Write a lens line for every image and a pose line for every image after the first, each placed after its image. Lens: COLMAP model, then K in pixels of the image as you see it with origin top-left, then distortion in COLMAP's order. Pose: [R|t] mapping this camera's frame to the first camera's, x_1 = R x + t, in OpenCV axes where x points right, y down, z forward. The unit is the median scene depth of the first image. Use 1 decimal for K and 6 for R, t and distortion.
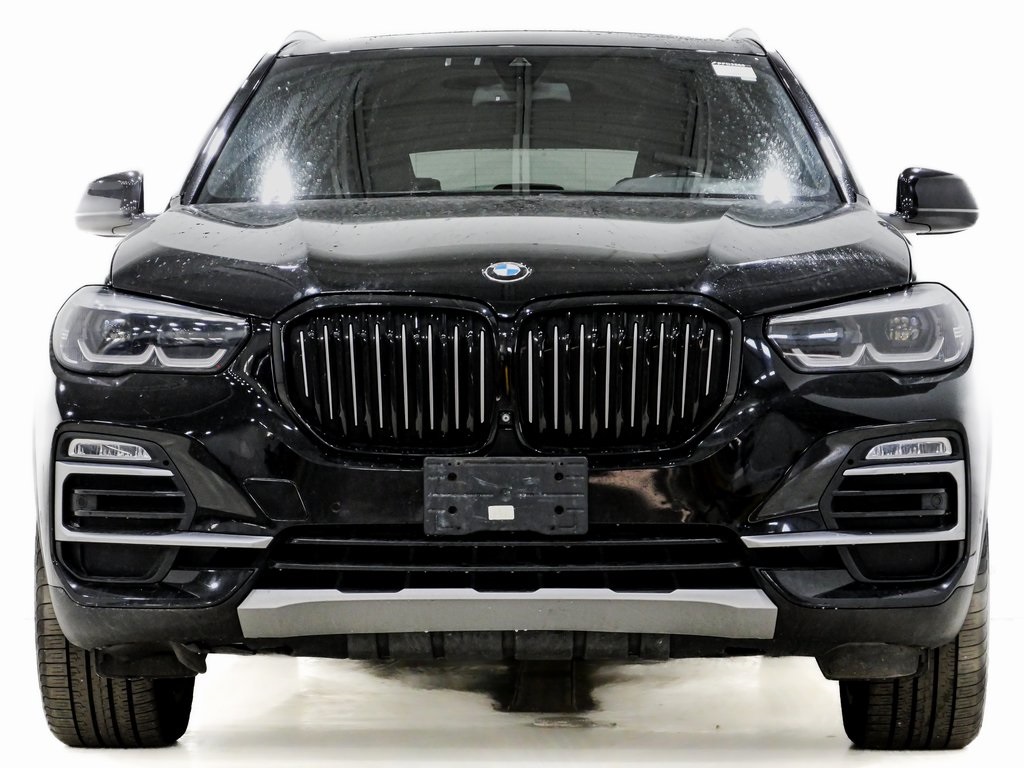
lens RADIAL K [[3205.2, 0, 512.4], [0, 3205.2, 382.6], [0, 0, 1]] dist [-0.159941, 0.000000]
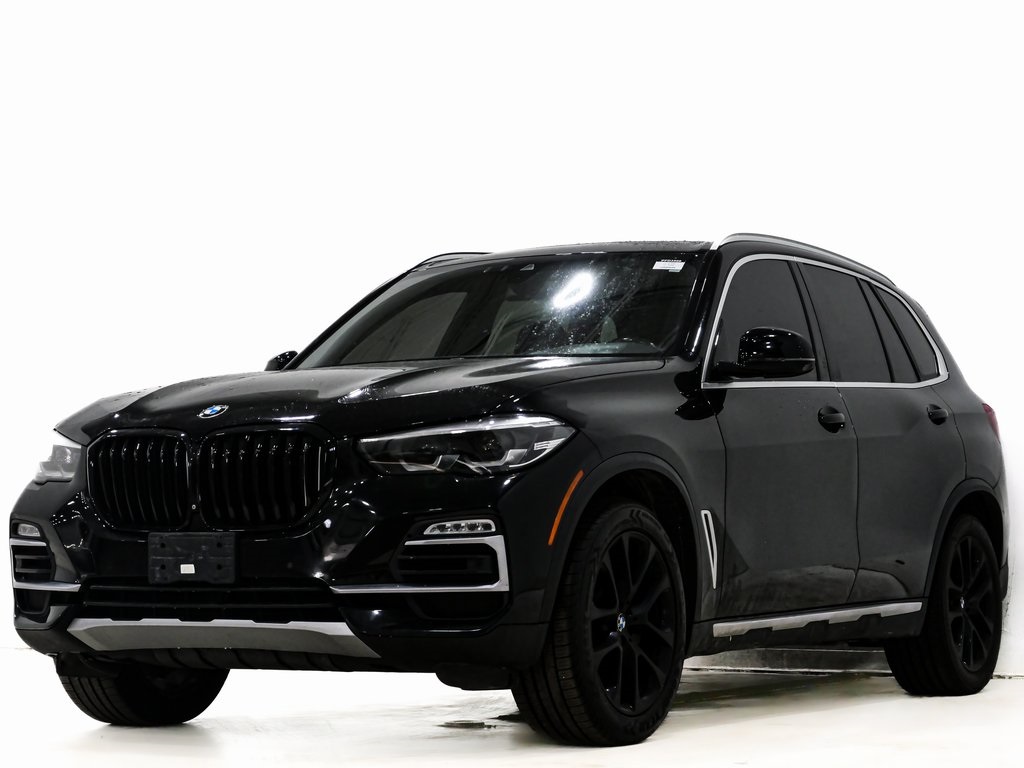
lens RADIAL K [[2433.4, 0, 511.2], [0, 2433.4, 384.3], [0, 0, 1]] dist [0.056226, 0.000000]
pose [[0.881899, -0.031496, -0.470386, 0.675543], [0.005710, 0.998406, -0.056146, 0.018546], [0.471405, 0.046830, 0.880673, 0.042416]]
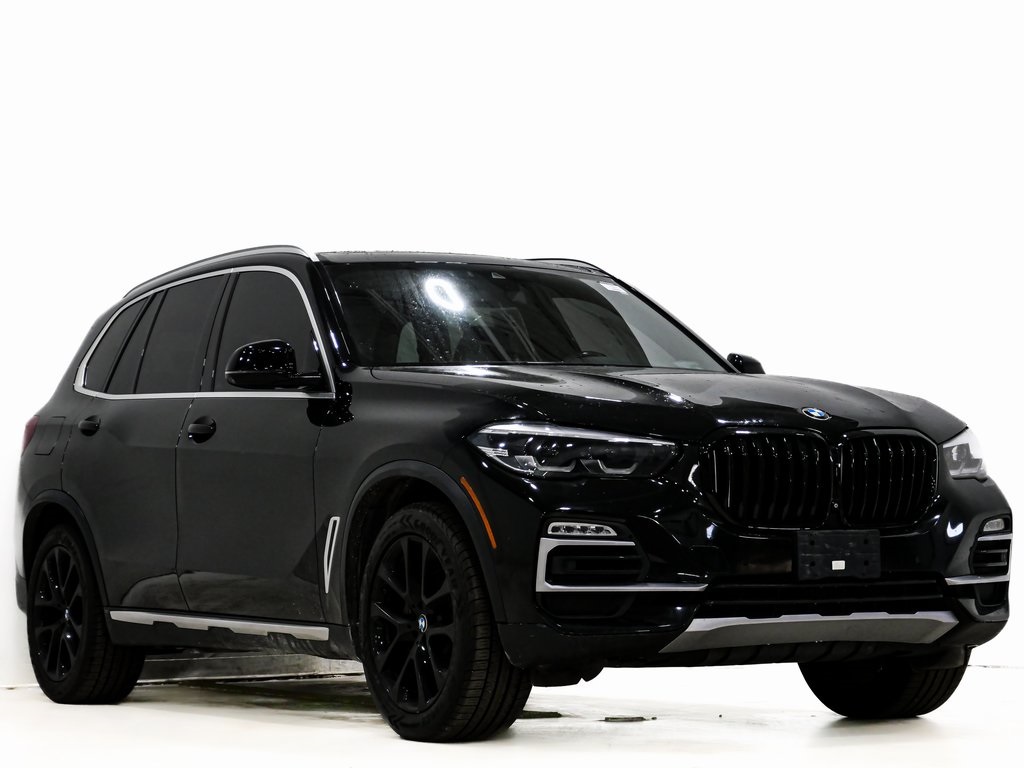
lens RADIAL K [[2532.8, 0, 510.9], [0, 2532.8, 383.8], [0, 0, 1]] dist [0.202369, 0.000000]
pose [[0.849240, 0.021897, 0.527552, -0.802196], [0.009488, 0.998345, -0.056712, 0.020499], [-0.527921, 0.053168, 0.847627, 0.008031]]
